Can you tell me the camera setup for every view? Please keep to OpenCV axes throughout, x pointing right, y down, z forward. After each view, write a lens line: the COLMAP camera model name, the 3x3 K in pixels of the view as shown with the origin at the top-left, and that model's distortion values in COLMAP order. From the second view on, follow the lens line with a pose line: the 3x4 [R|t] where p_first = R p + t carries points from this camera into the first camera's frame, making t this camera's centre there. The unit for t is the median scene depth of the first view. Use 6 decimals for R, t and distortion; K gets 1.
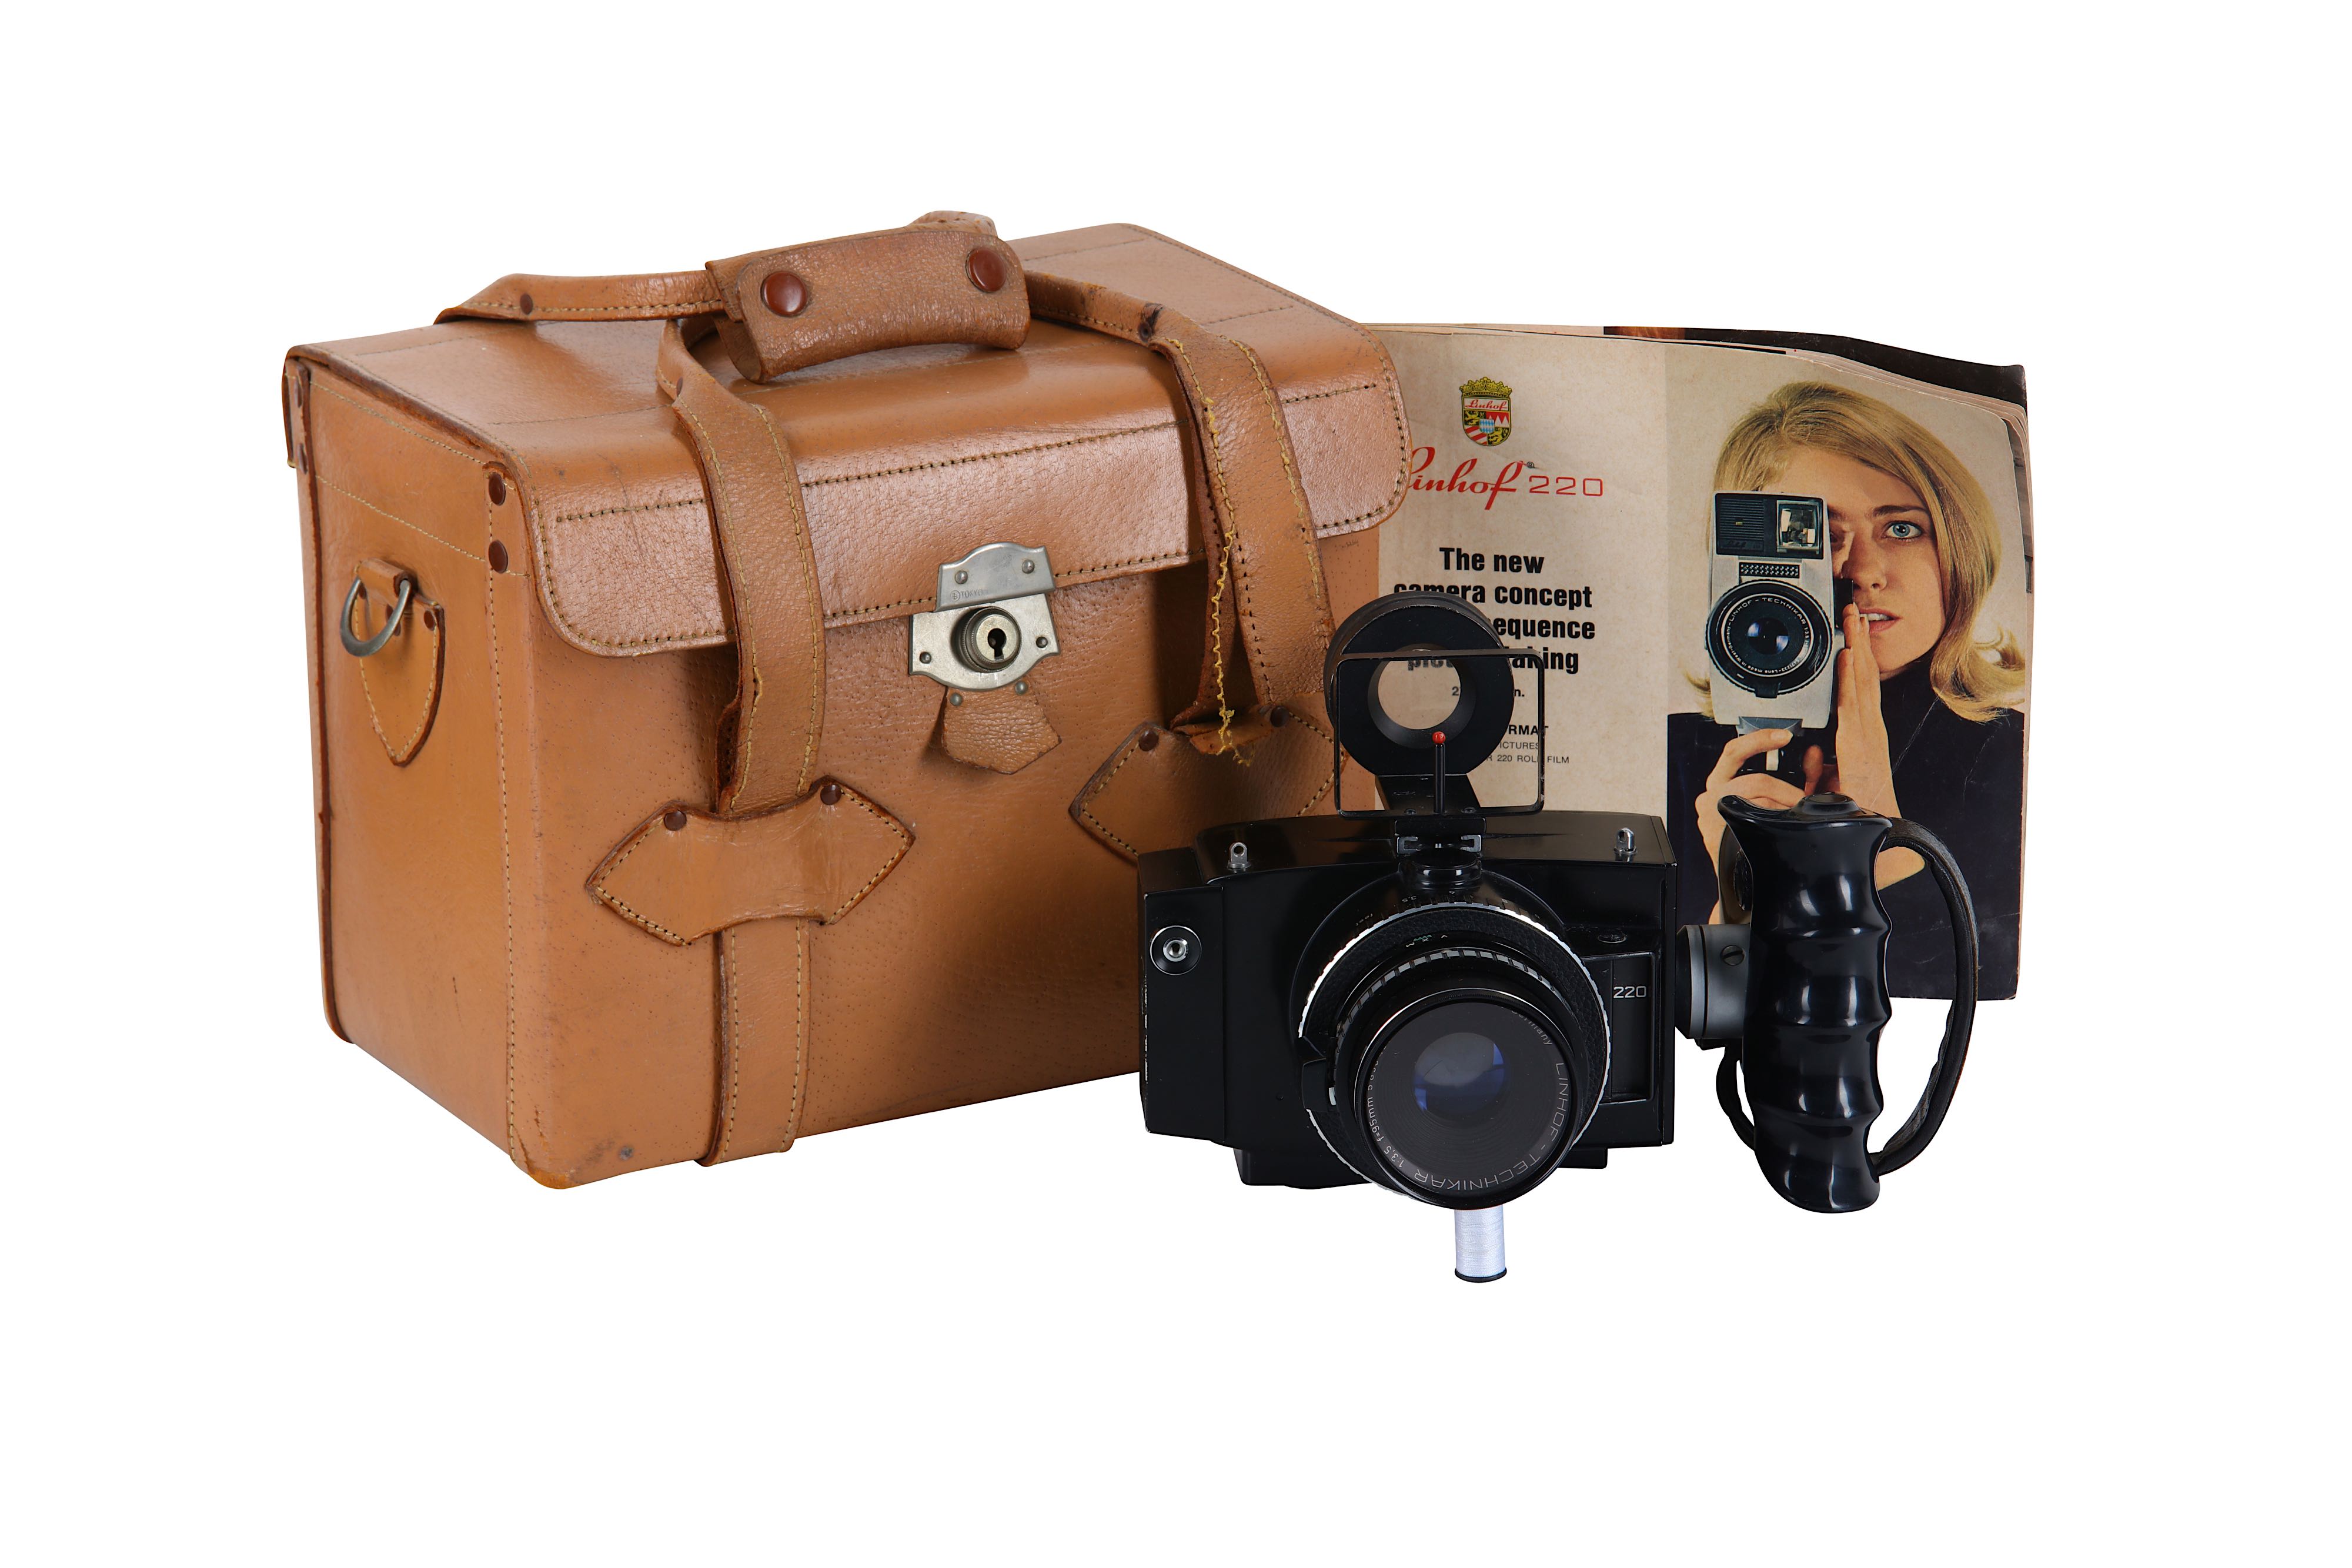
lens RADIAL K [[7097.0, 0, 1176.0], [0, 7097.0, 784.0], [0, 0, 1]] dist [-0.000204, -0.574159]
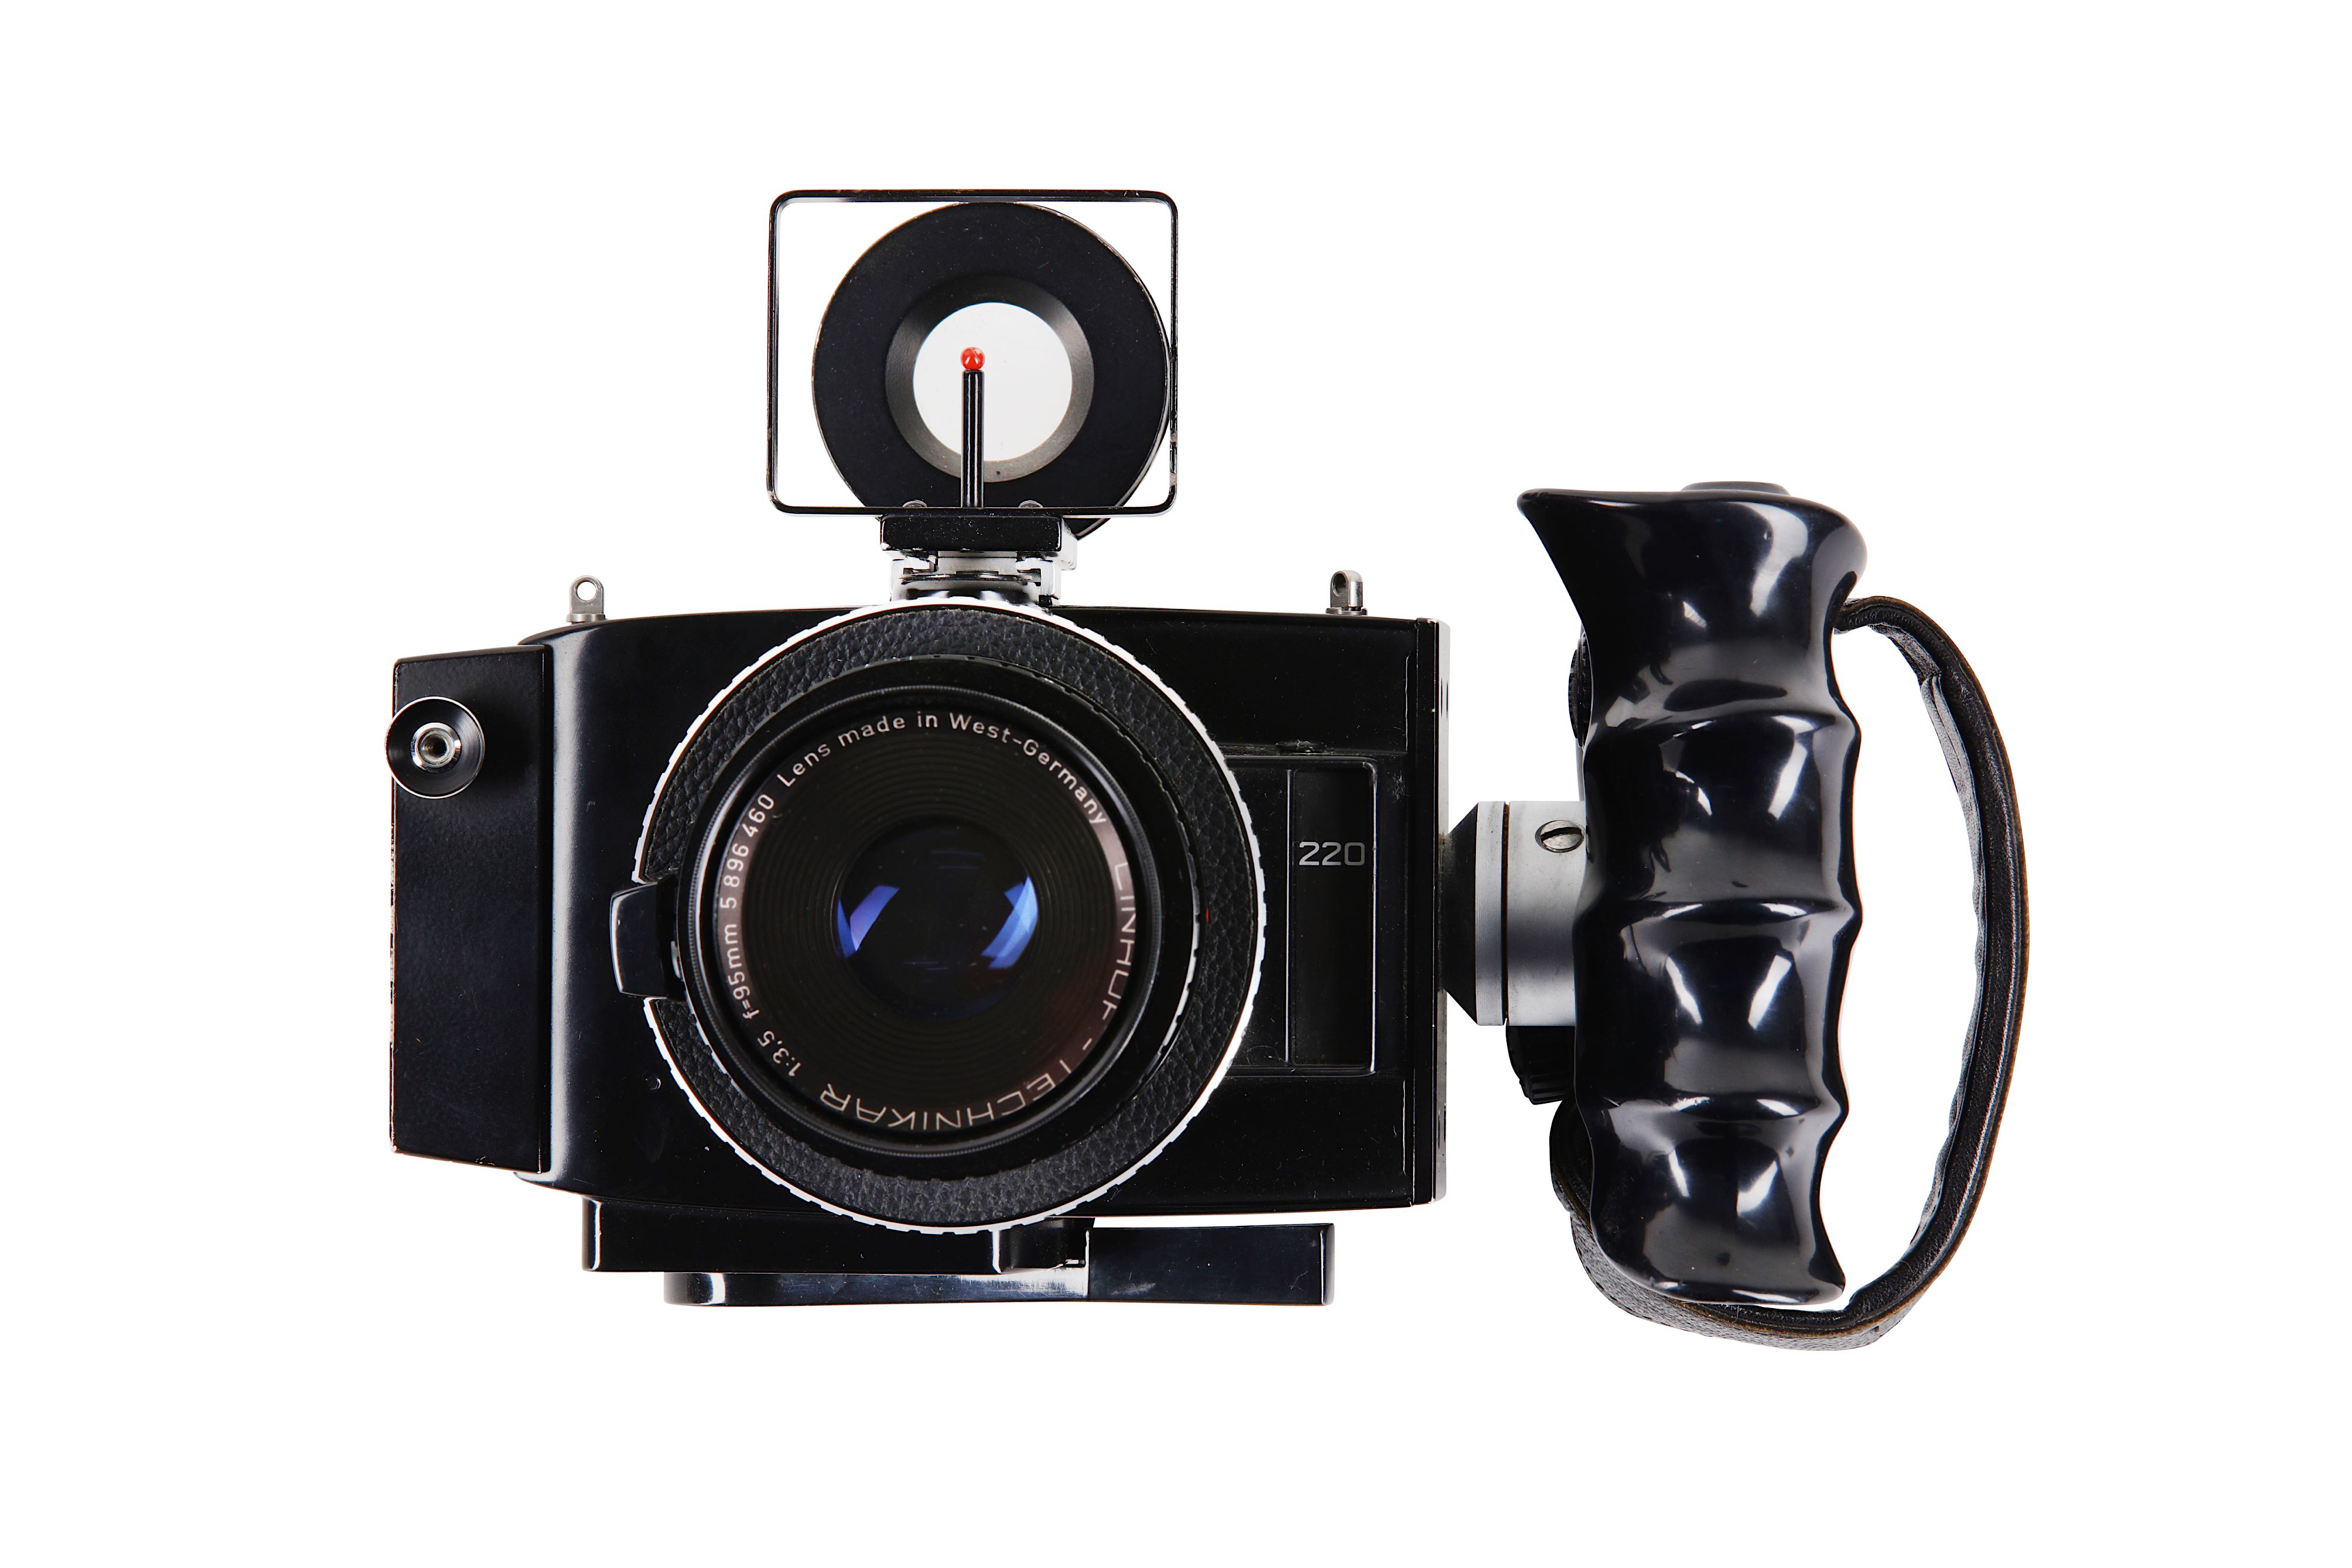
lens RADIAL K [[7097.0, 0, 1176.0], [0, 7097.0, 784.0], [0, 0, 1]] dist [-0.000204, -0.574159]
pose [[0.998587, 0.025241, -0.046760, 0.078420], [-0.032563, 0.986070, -0.163115, 0.110006], [0.041992, 0.164407, 0.985498, 0.512931]]
